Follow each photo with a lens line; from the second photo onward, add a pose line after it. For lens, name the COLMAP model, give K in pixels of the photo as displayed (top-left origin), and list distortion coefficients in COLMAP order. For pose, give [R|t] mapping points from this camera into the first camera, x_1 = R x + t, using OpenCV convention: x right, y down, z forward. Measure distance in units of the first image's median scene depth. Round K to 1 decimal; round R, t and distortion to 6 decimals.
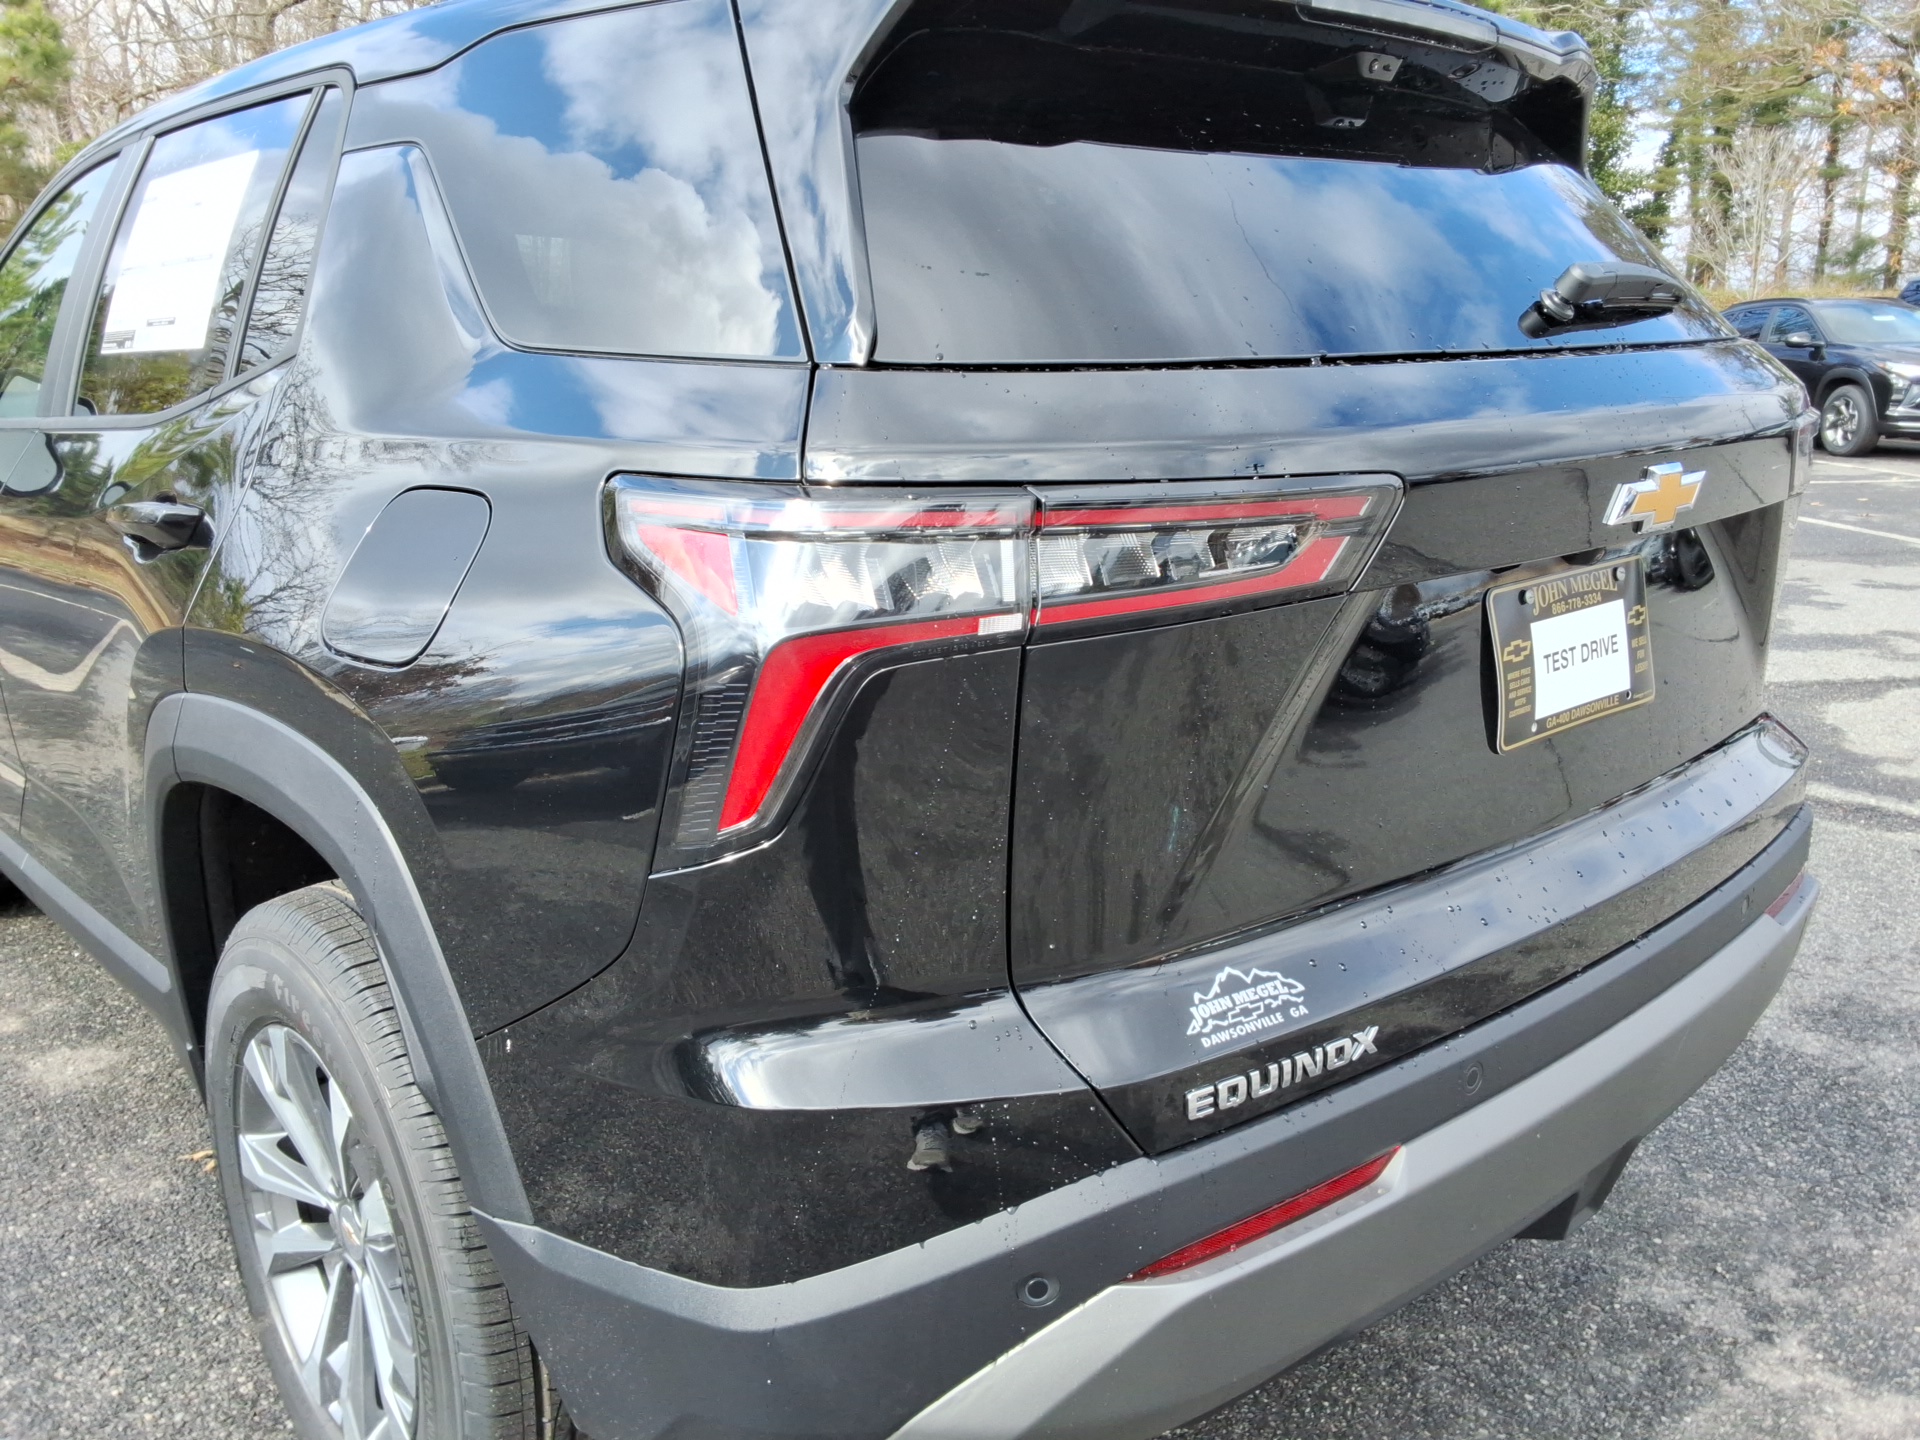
lens RADIAL K [[1538.1, 0, 985.3], [0, 1538.1, 705.8], [0, 0, 1]] dist [0.102853, -0.153482]
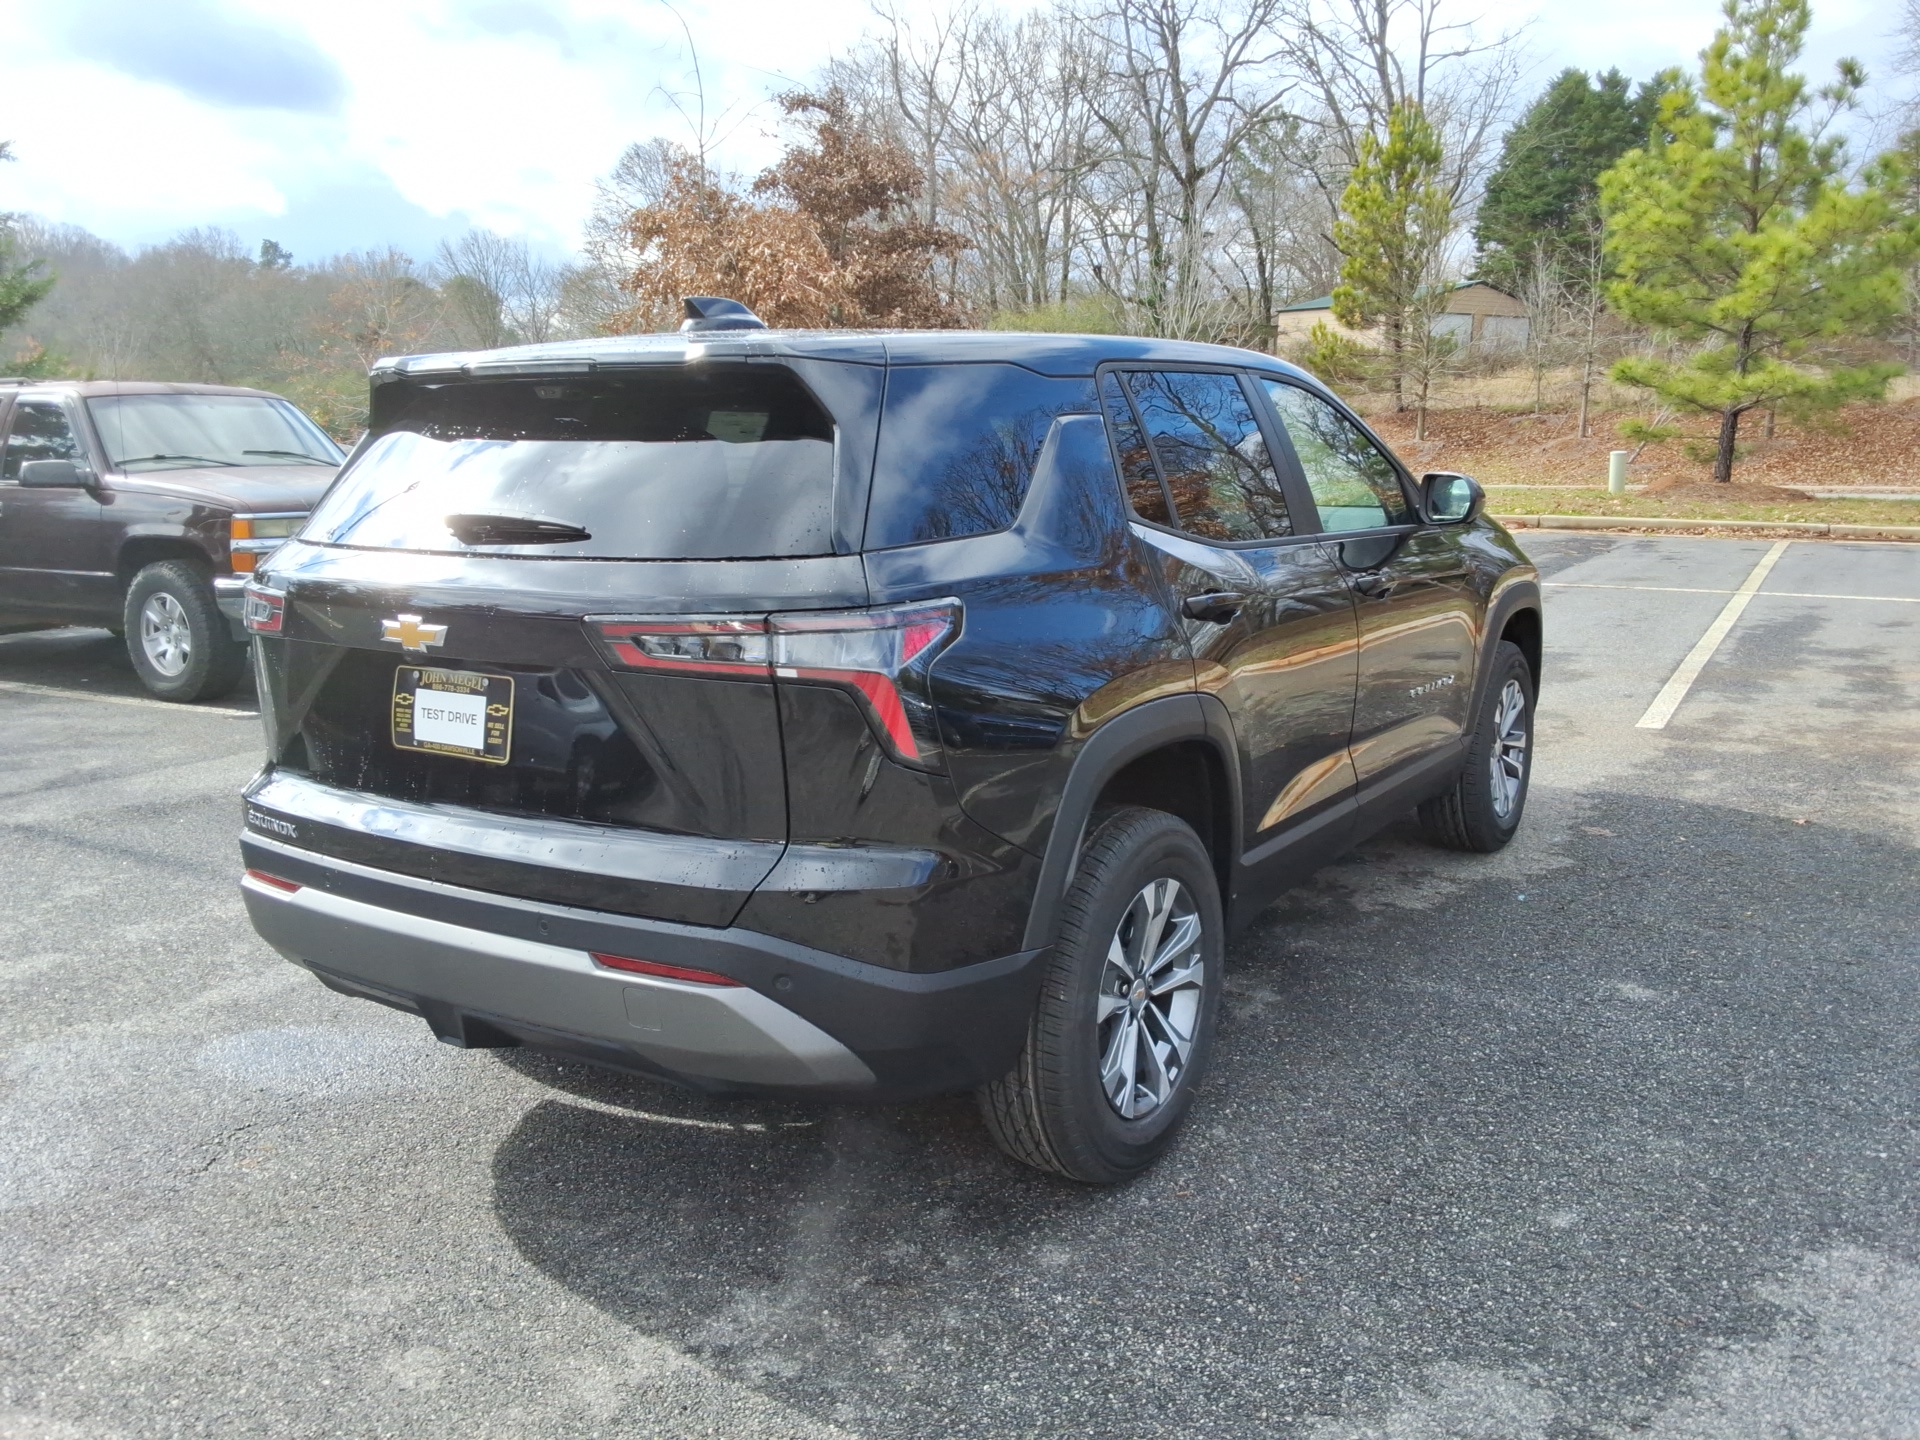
lens RADIAL K [[1538.1, 0, 981.5], [0, 1538.1, 701.6], [0, 0, 1]] dist [0.102853, -0.153482]
pose [[0.246648, 0.180515, -0.952144, 1.695619], [-0.216613, 0.967910, 0.127391, -0.311898], [0.944586, 0.174826, 0.277835, 0.808715]]
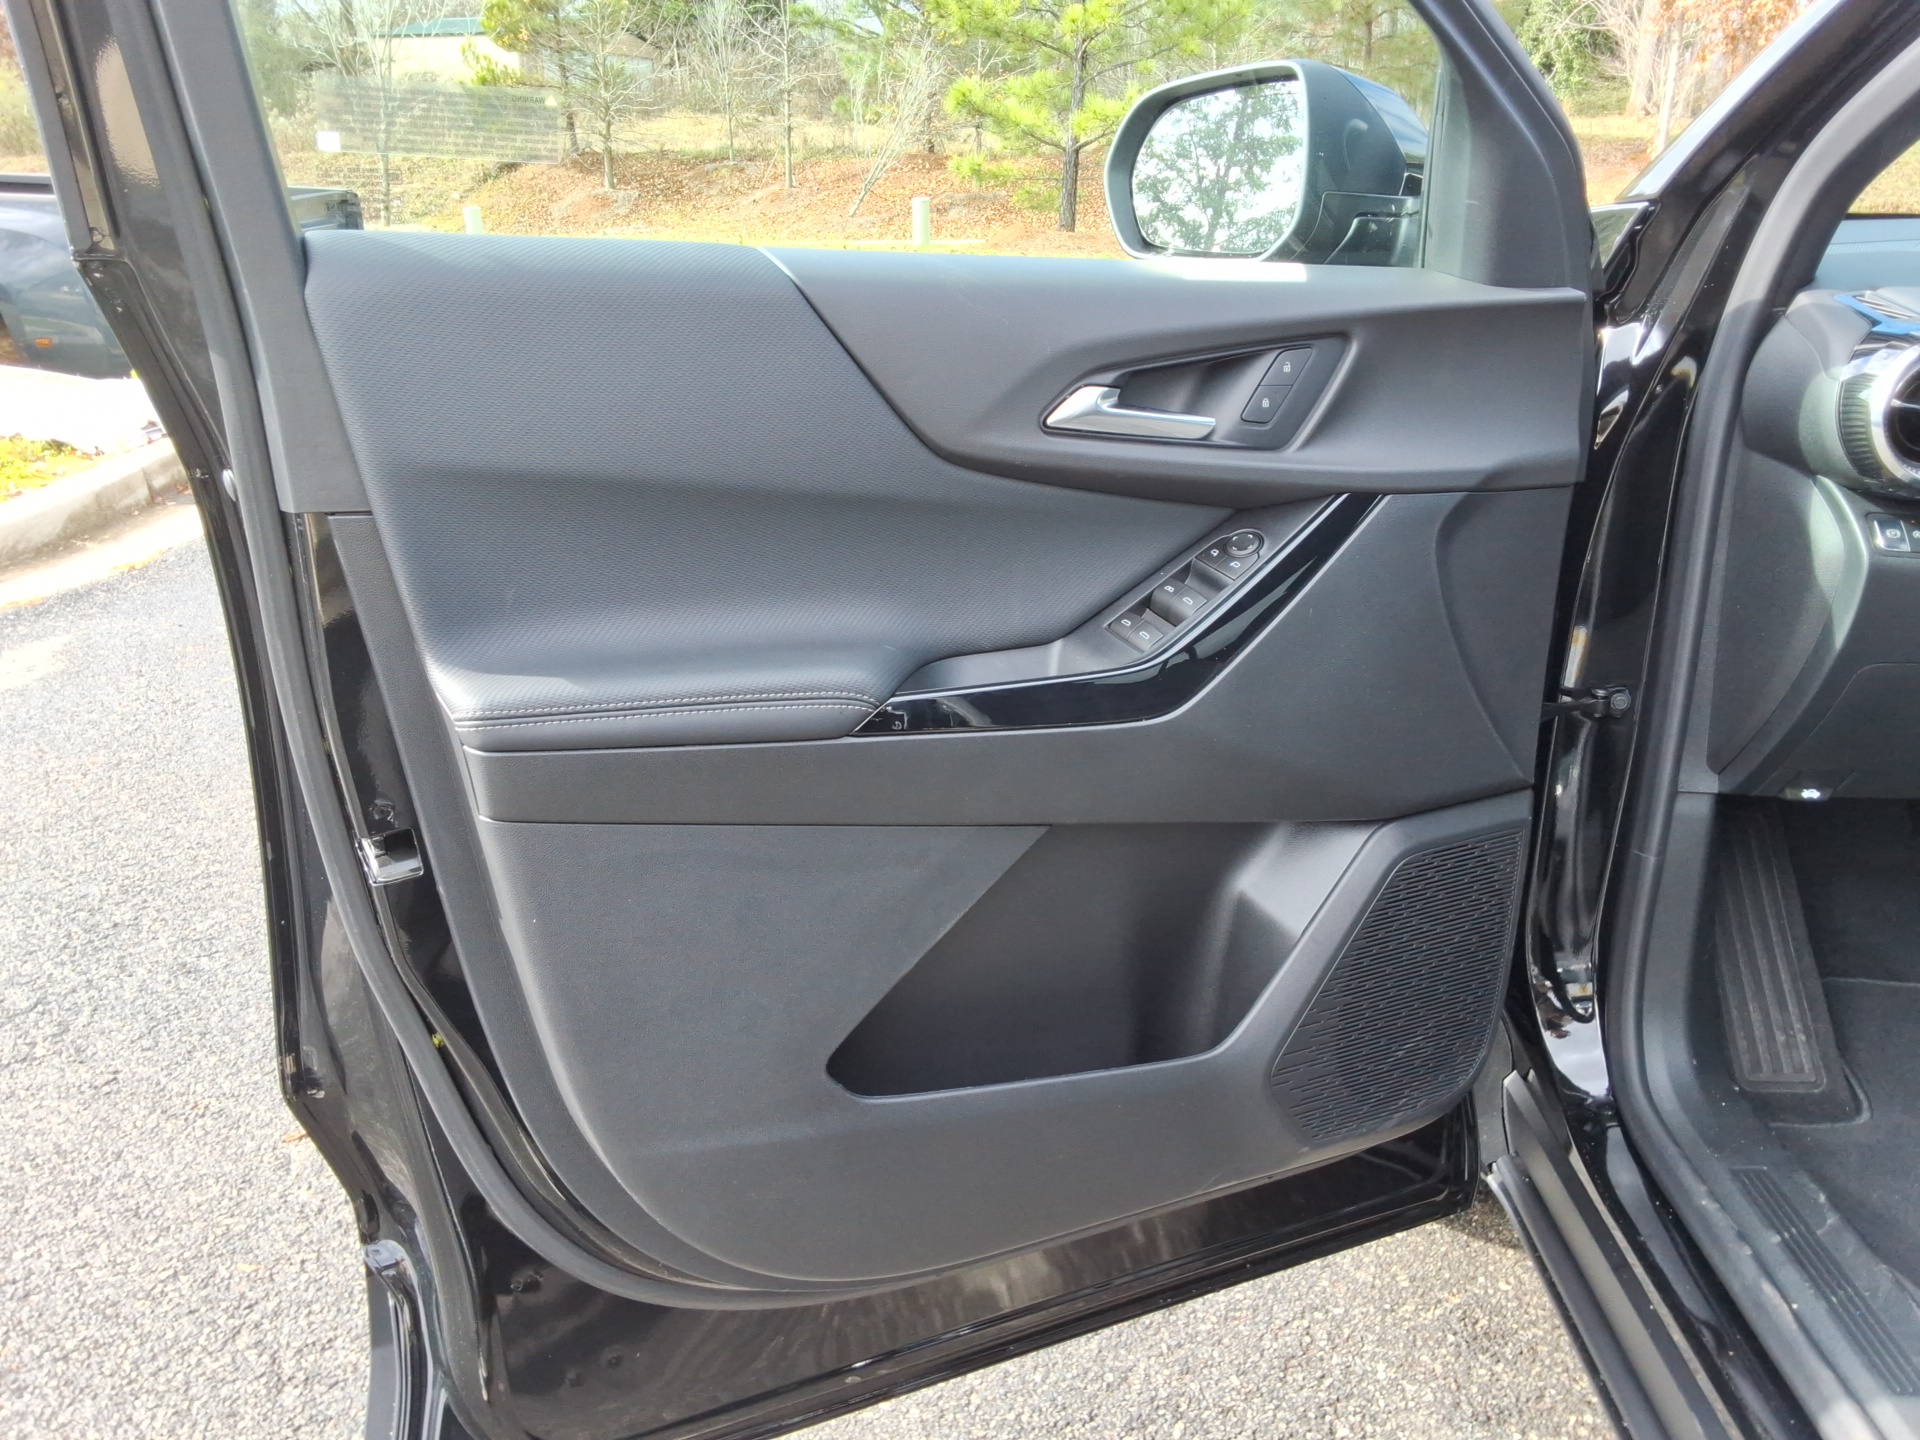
lens RADIAL K [[1538.1, 0, 978.6], [0, 1538.1, 700.6], [0, 0, 1]] dist [0.102853, -0.153482]
pose [[0.717508, 0.232151, -0.656725, -0.814559], [-0.164753, 0.972635, 0.163822, -0.179317], [0.676786, -0.009346, 0.736121, 0.916406]]
